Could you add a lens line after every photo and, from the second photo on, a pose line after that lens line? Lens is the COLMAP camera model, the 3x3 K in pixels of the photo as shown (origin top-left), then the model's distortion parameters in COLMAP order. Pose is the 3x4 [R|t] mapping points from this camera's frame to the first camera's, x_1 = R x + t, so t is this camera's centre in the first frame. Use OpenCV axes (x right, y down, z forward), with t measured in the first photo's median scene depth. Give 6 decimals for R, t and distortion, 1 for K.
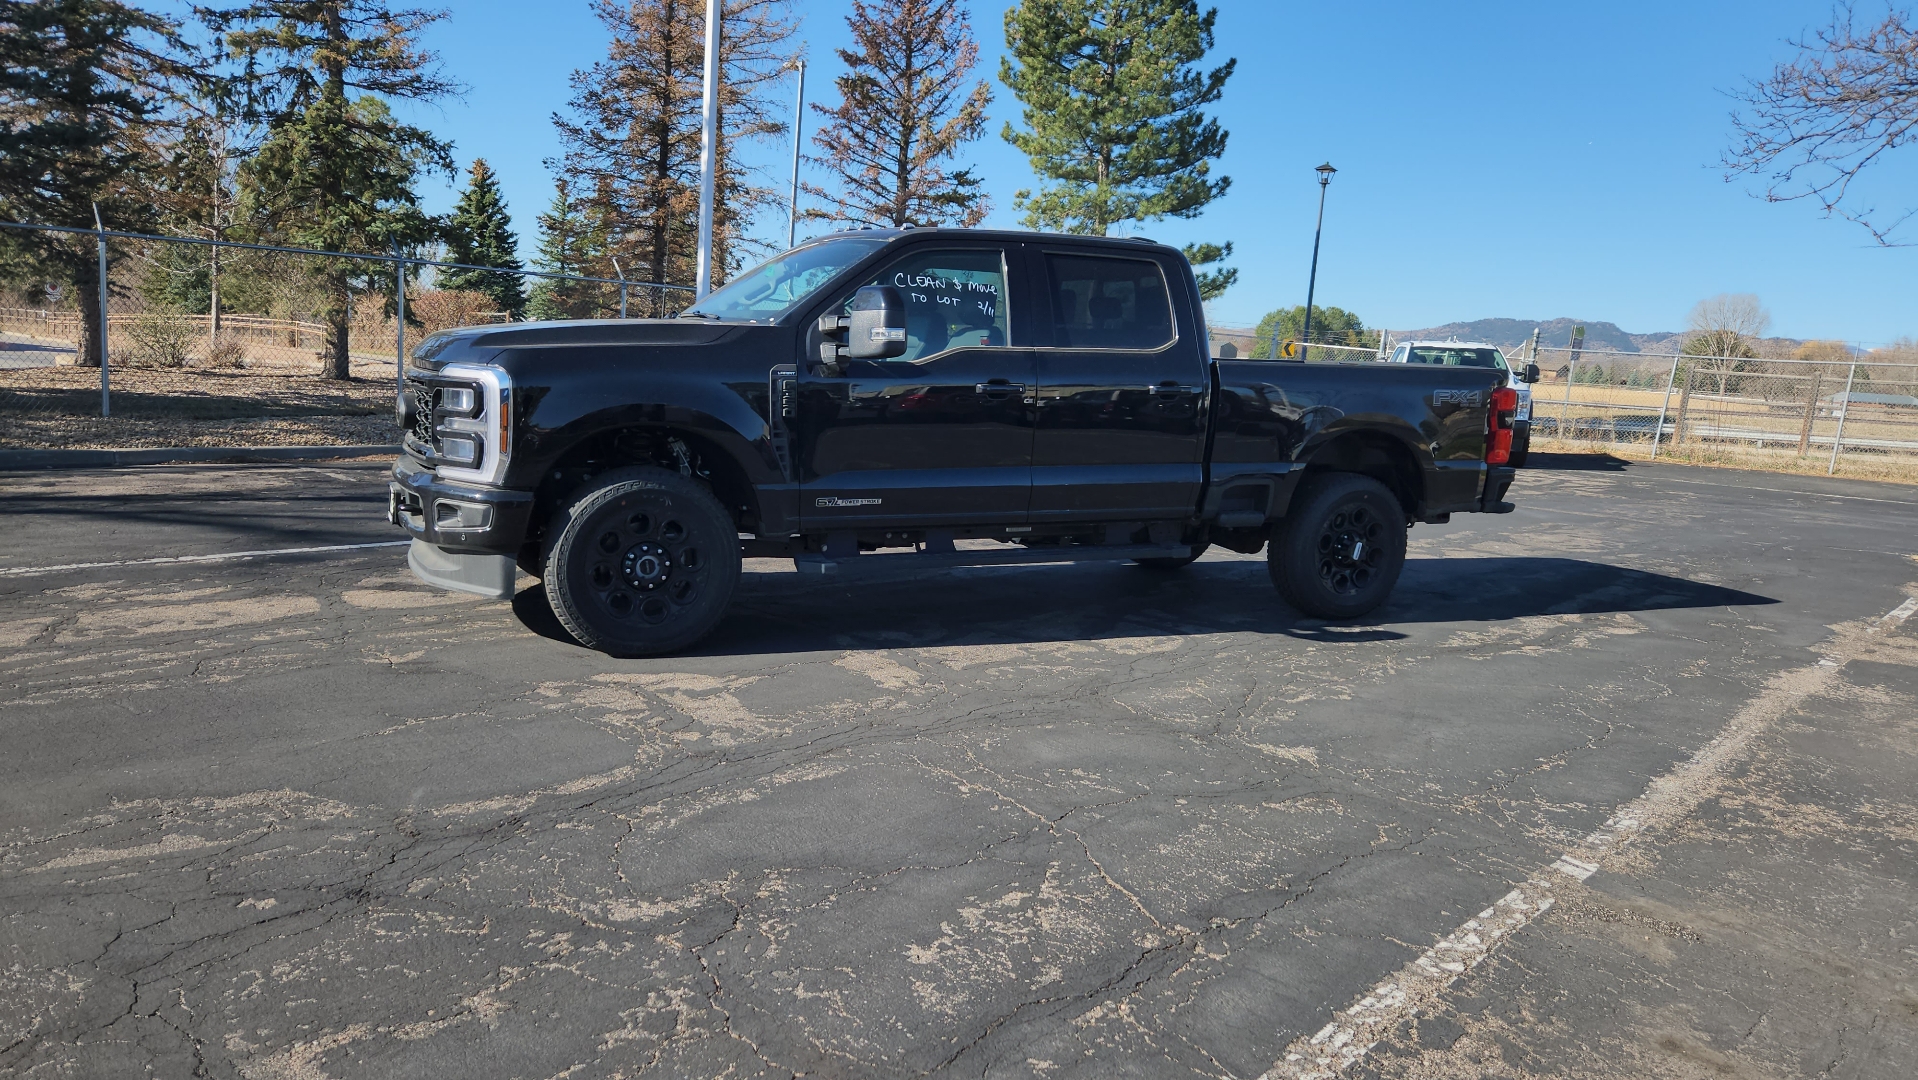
lens RADIAL K [[1263.1, 0, 937.4], [0, 1263.1, 544.3], [0, 0, 1]] dist [0.069823, -0.058376]
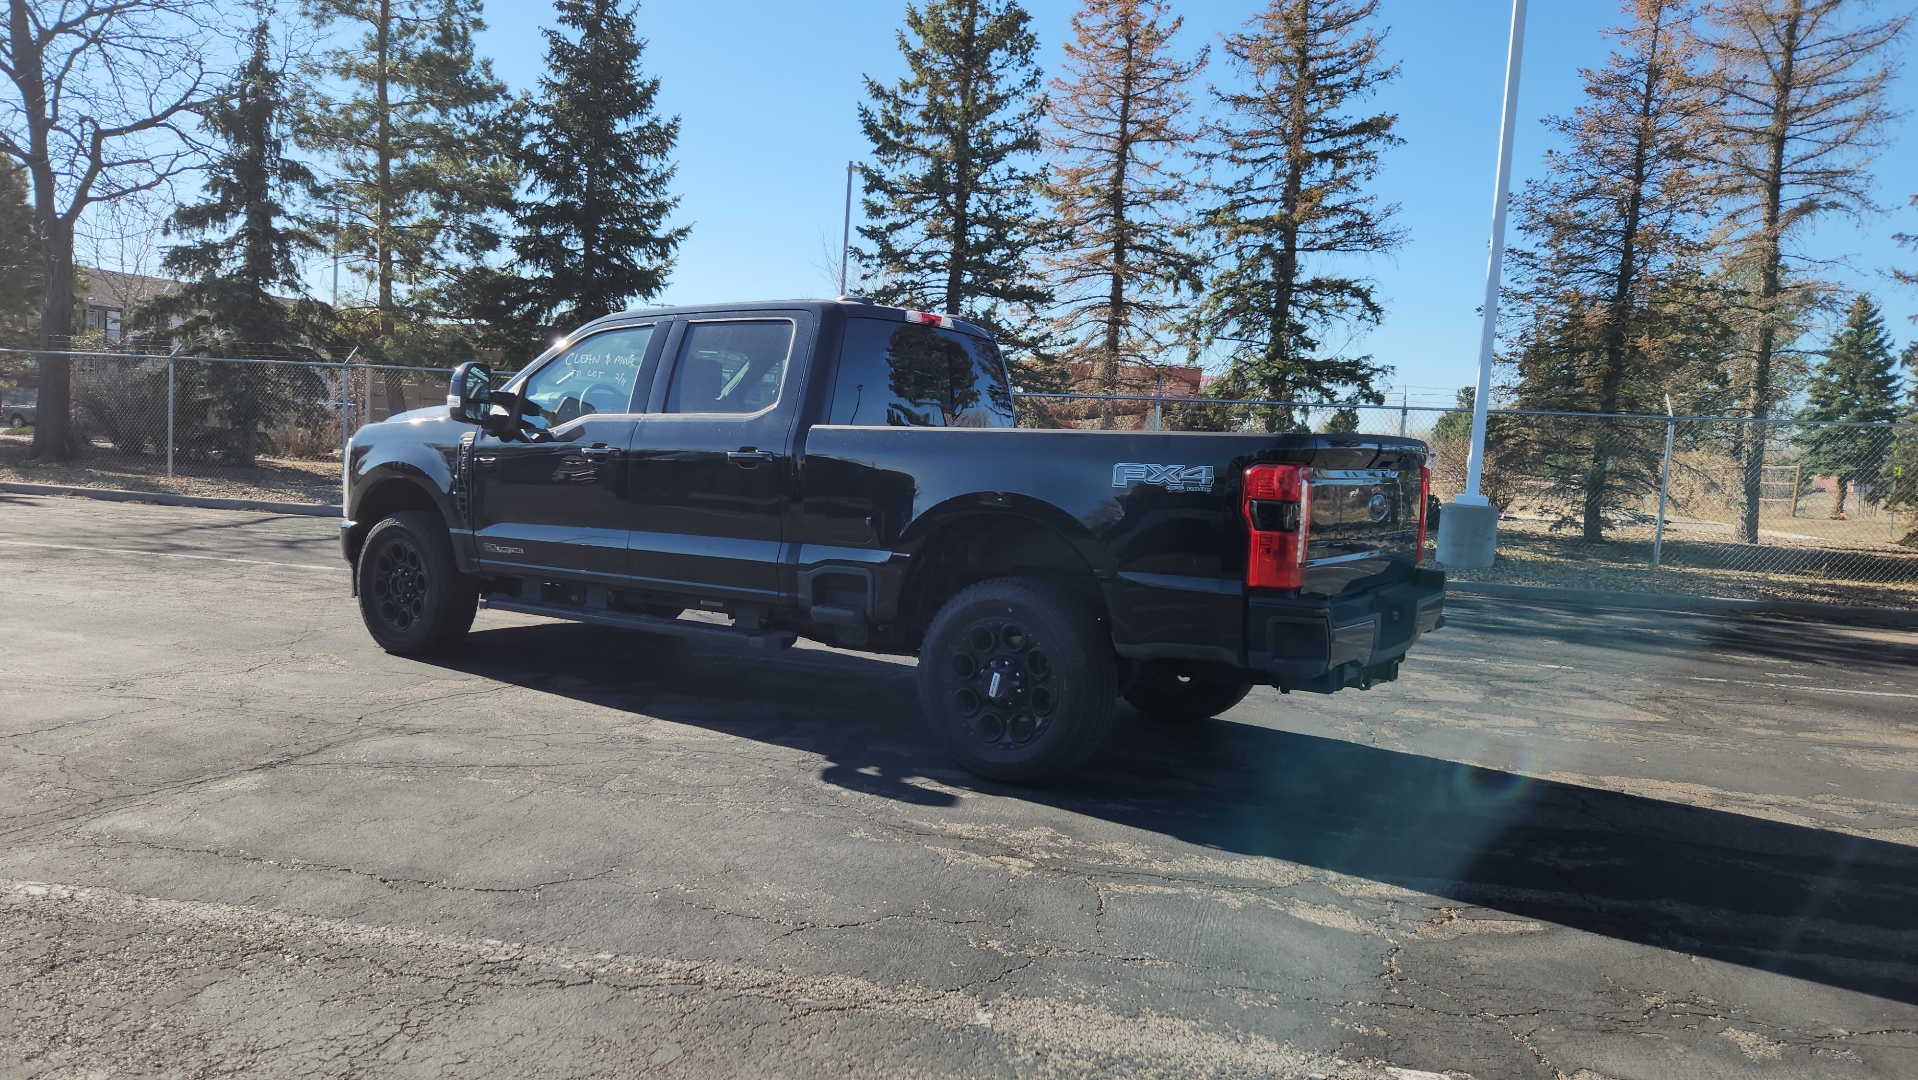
lens RADIAL K [[1270.1, 0, 948.2], [0, 1270.1, 537.0], [0, 0, 1]] dist [0.073722, -0.067031]
pose [[0.512999, 0.032335, -0.857780, 1.039624], [-0.148224, 0.987616, -0.051417, -0.040601], [0.845495, 0.153521, 0.511439, 0.675210]]
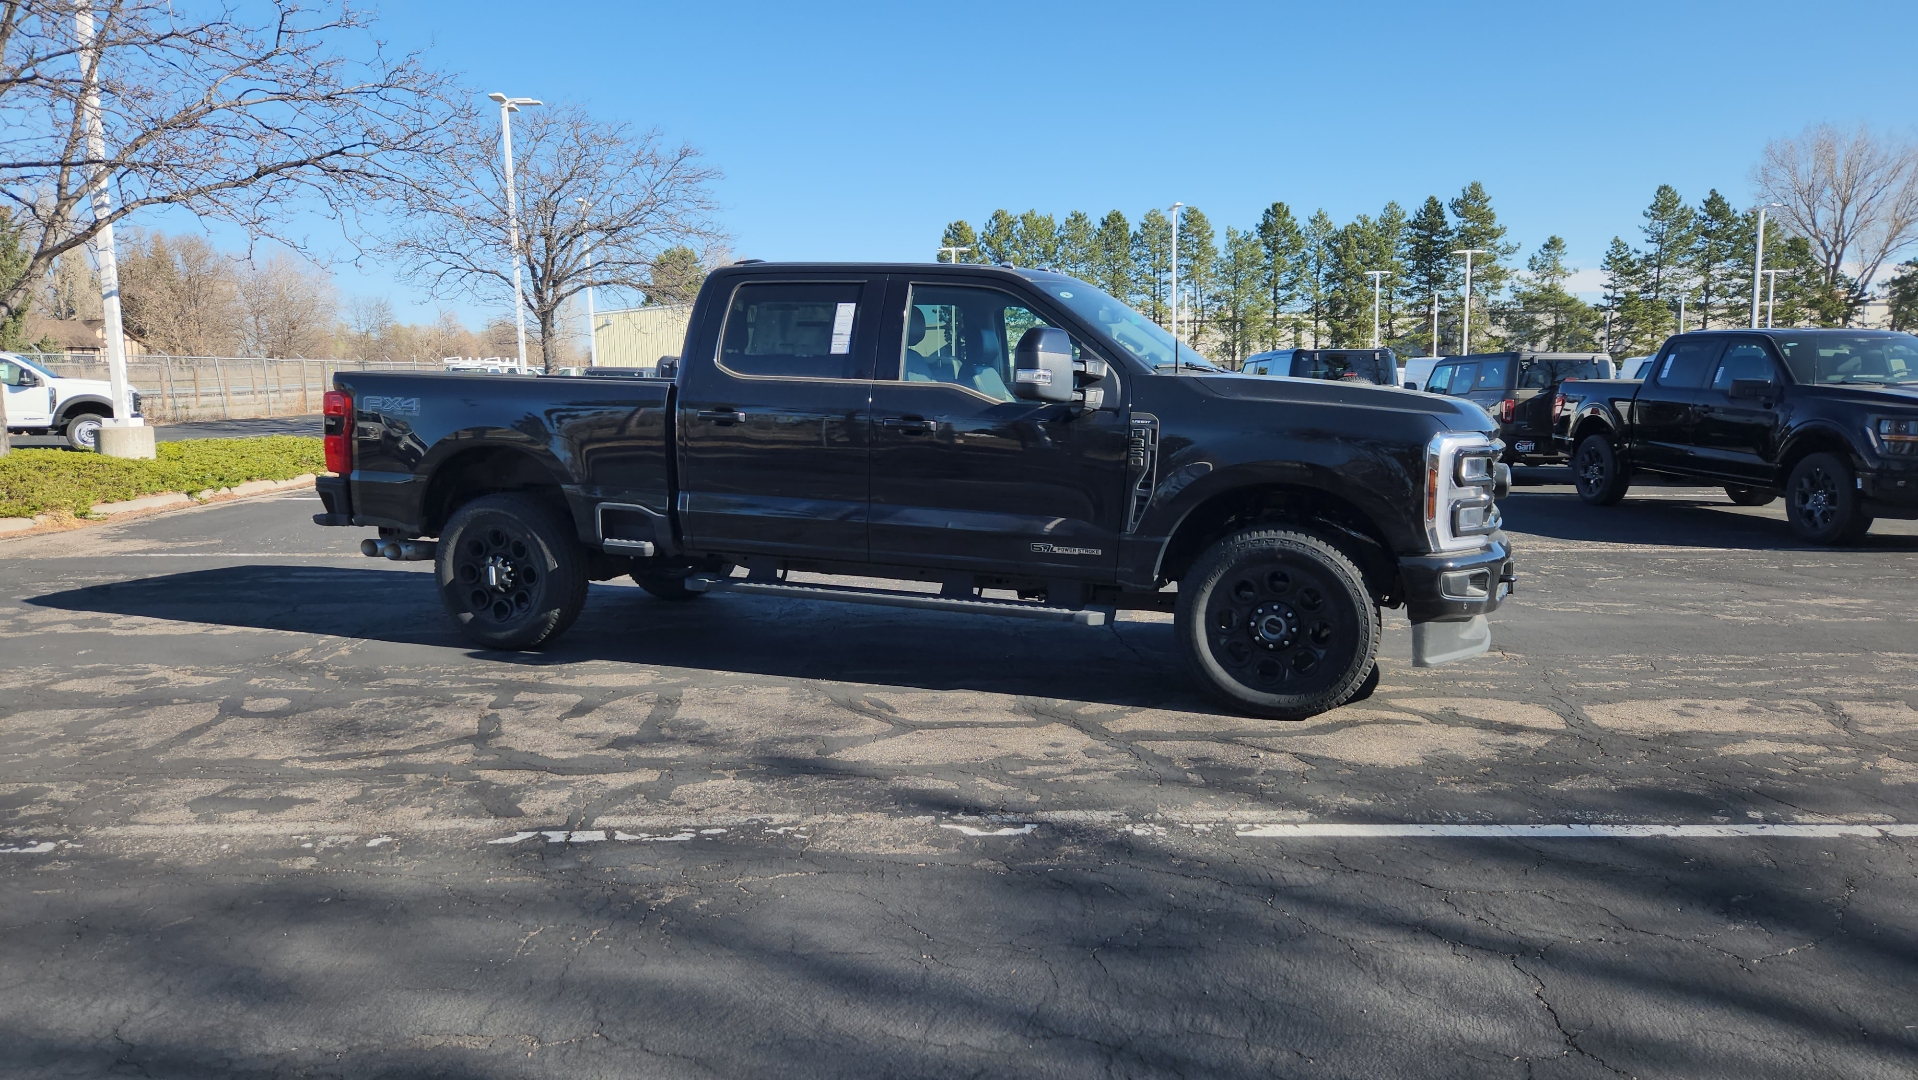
lens RADIAL K [[1281.9, 0, 927.7], [0, 1281.9, 530.7], [0, 0, 1]] dist [0.080443, -0.069788]
pose [[-0.693376, -0.142701, 0.706305, -0.762322], [0.067747, 0.962943, 0.261059, -0.334213], [-0.717384, 0.228862, -0.658013, 1.836851]]
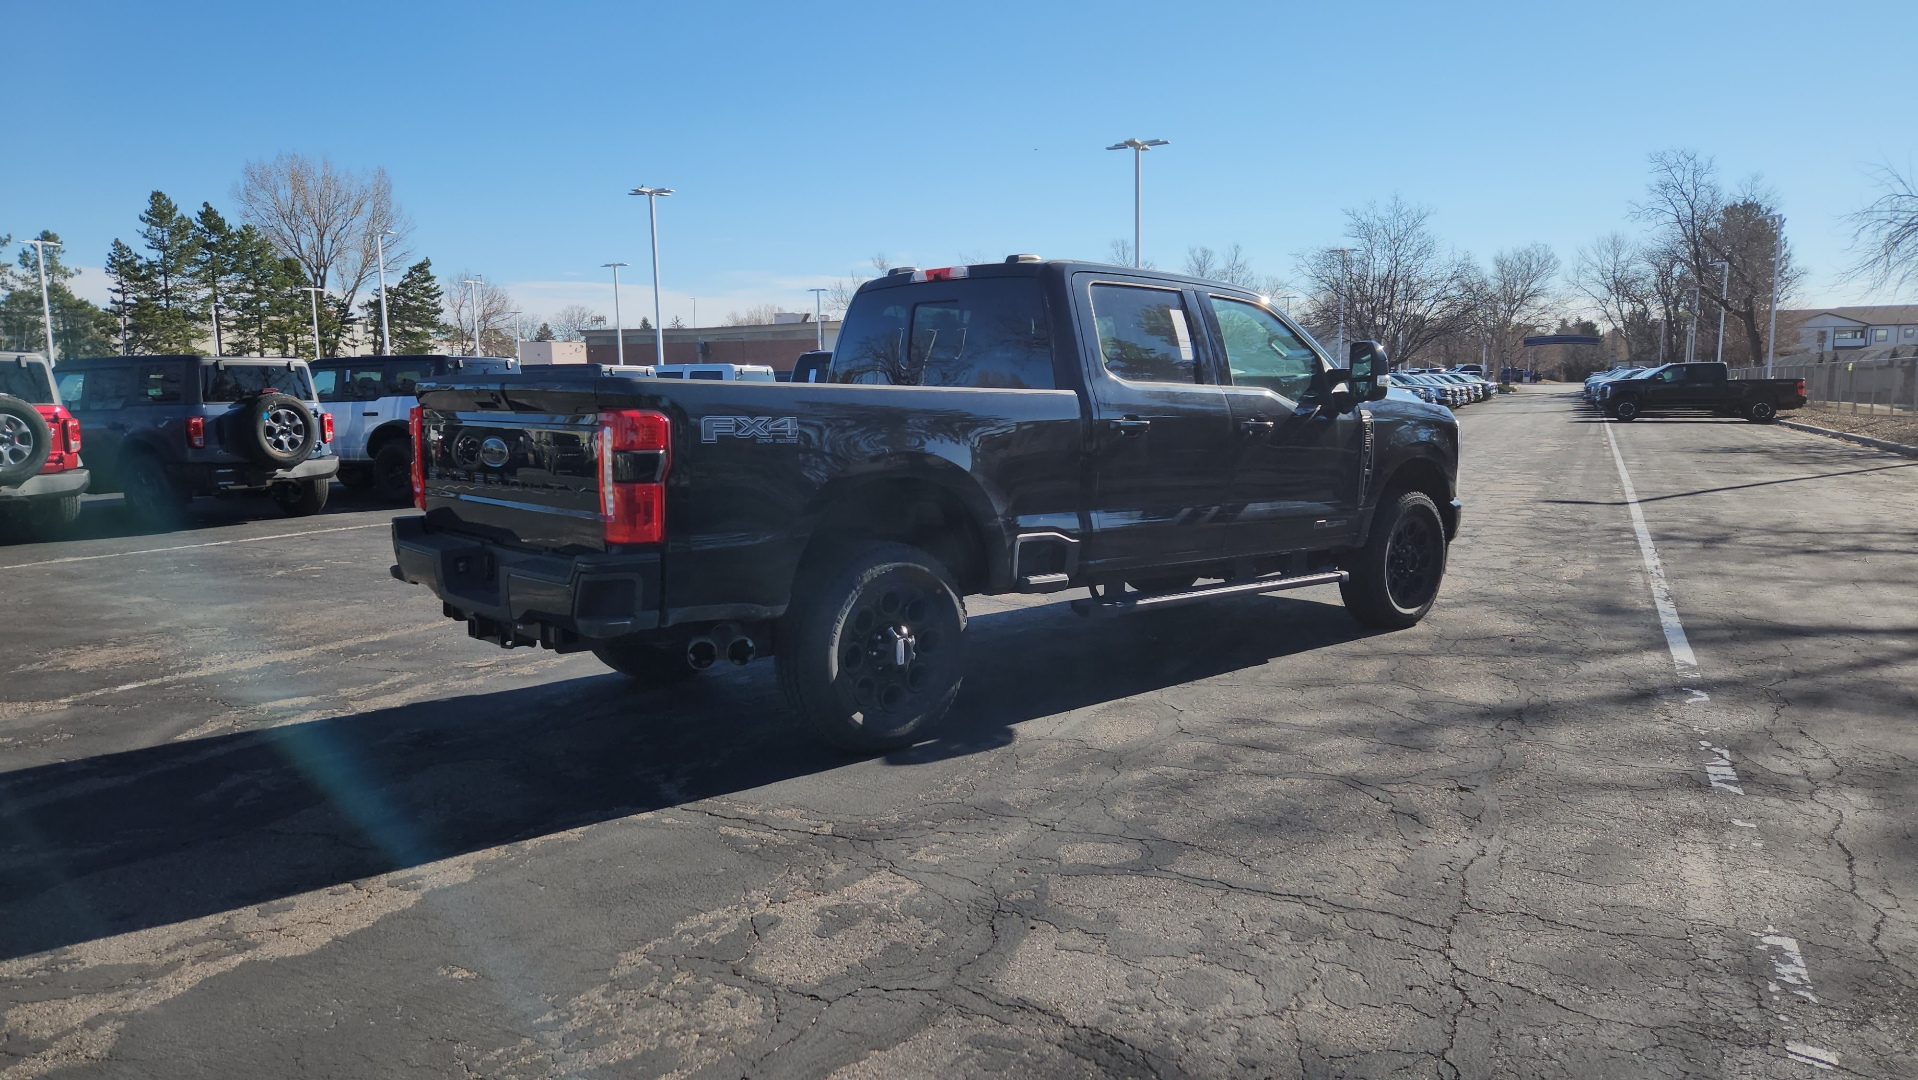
lens RADIAL K [[1292.5, 0, 929.3], [0, 1292.5, 534.3], [0, 0, 1]] dist [0.073148, -0.062753]
pose [[-0.959528, -0.024552, -0.280542, 0.445906], [-0.094770, 0.966241, 0.239576, -0.305278], [0.265189, 0.256467, -0.929462, 2.124922]]
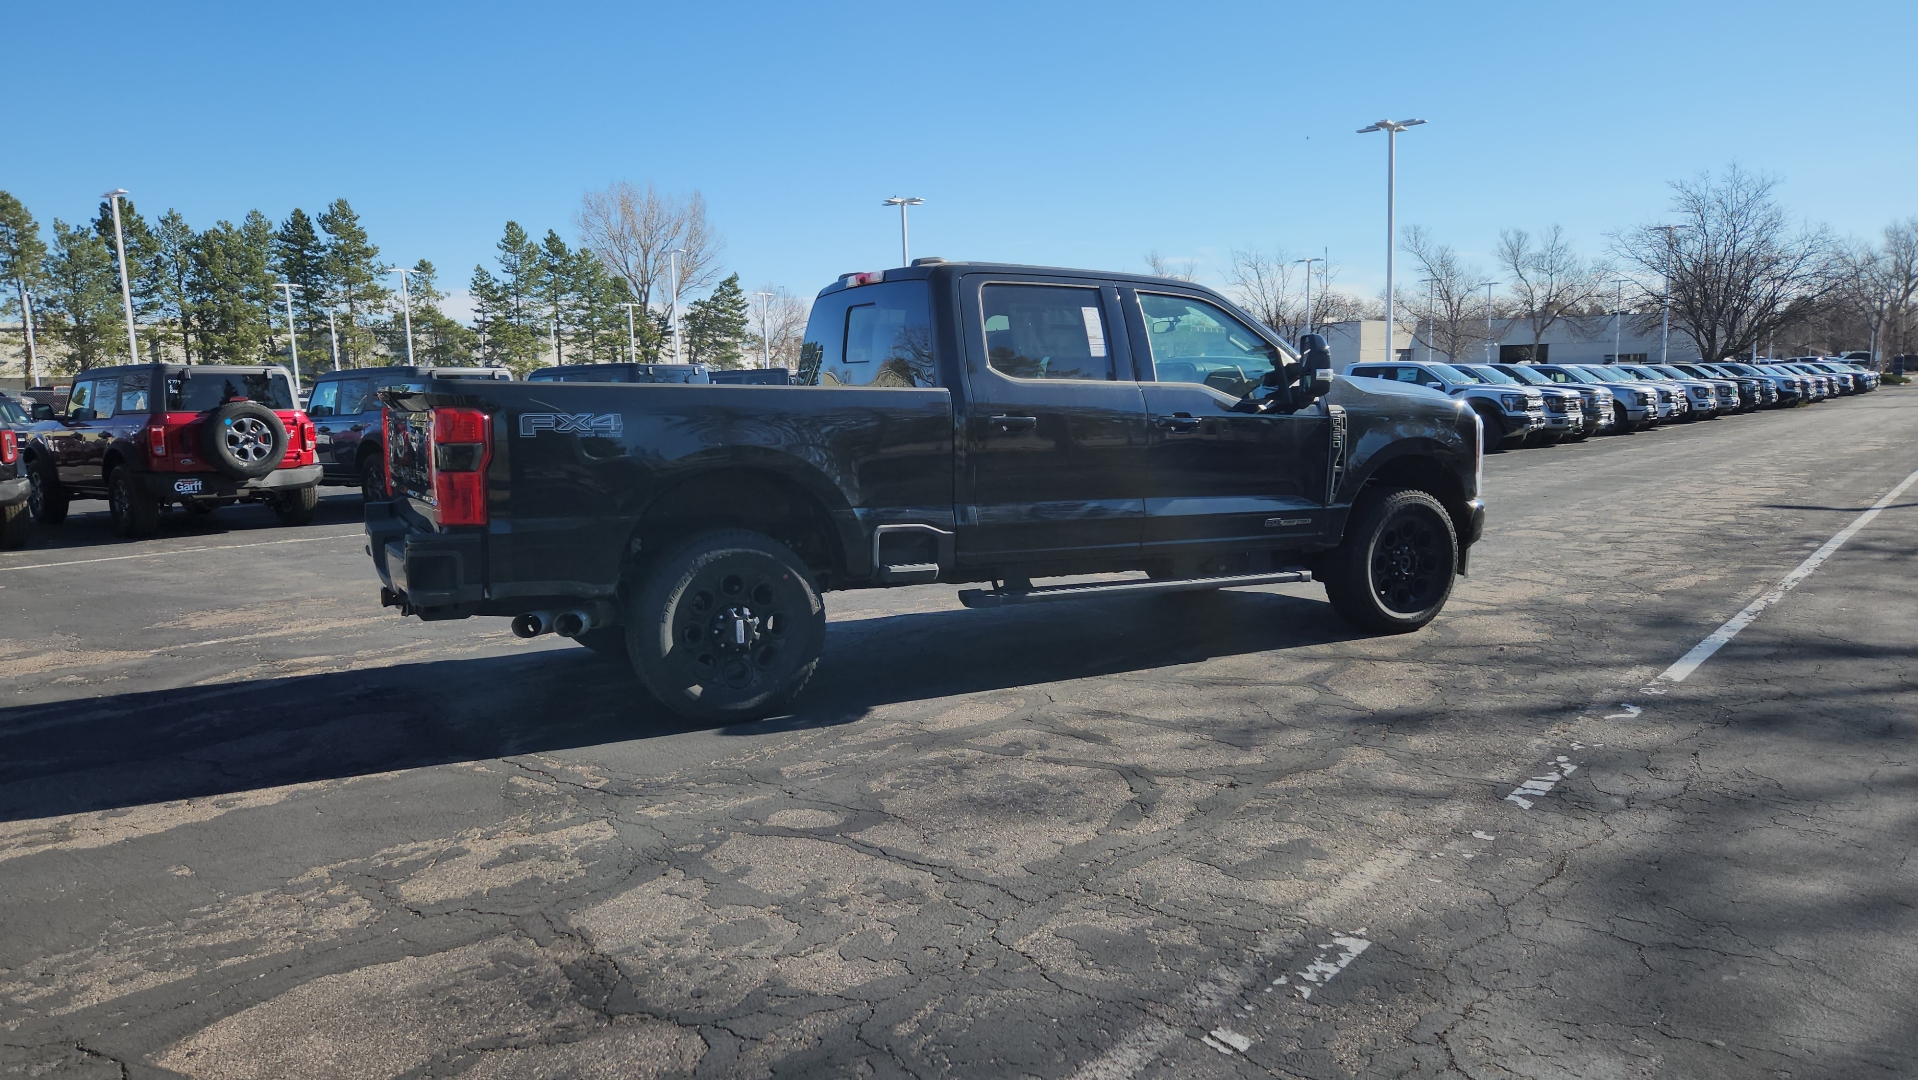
lens RADIAL K [[1289.5, 0, 911.0], [0, 1289.5, 537.5], [0, 0, 1]] dist [0.075711, -0.065050]
pose [[-0.998247, -0.040617, -0.043061, 0.164502], [-0.050420, 0.964543, 0.259066, -0.331441], [0.031011, 0.260783, -0.964899, 2.215336]]
